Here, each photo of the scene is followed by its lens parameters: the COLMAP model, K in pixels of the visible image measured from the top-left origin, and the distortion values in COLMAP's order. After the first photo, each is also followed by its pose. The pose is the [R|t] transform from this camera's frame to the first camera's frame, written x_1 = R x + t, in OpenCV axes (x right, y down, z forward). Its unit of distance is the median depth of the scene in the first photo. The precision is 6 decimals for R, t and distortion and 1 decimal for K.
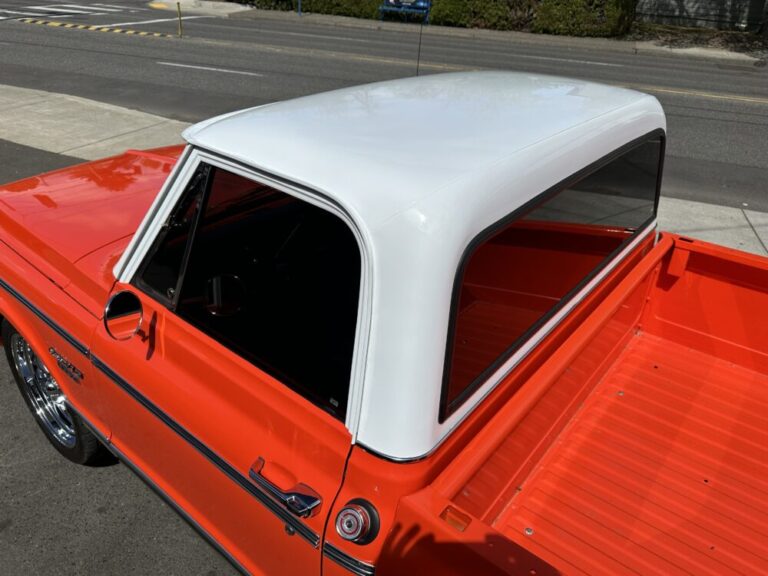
lens RADIAL K [[548.1, 0, 385.1], [0, 548.1, 292.7], [0, 0, 1]] dist [-0.006932, -0.001213]
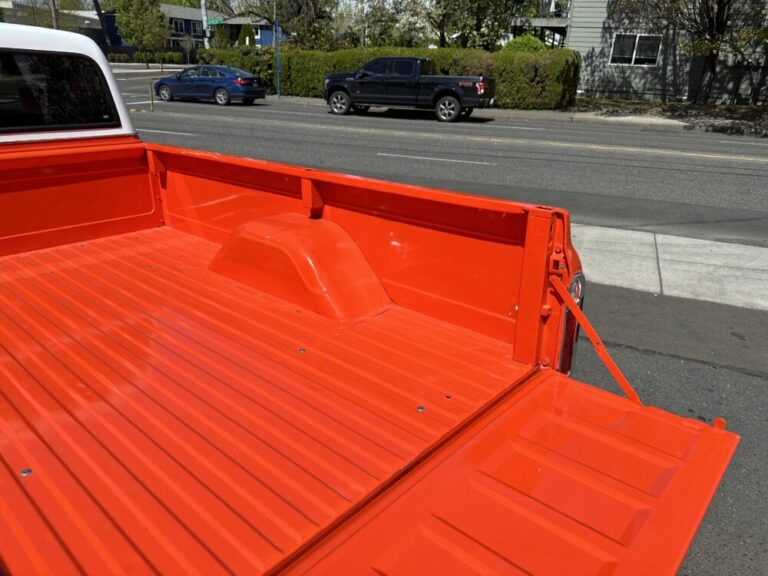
lens RADIAL K [[548.1, 0, 385.1], [0, 548.1, 292.7], [0, 0, 1]] dist [-0.006932, -0.001213]
pose [[0.998109, 0.003980, -0.061335, 0.142383], [-0.013132, 0.988669, -0.149533, 0.055243], [0.060045, 0.150056, 0.986852, -0.032058]]
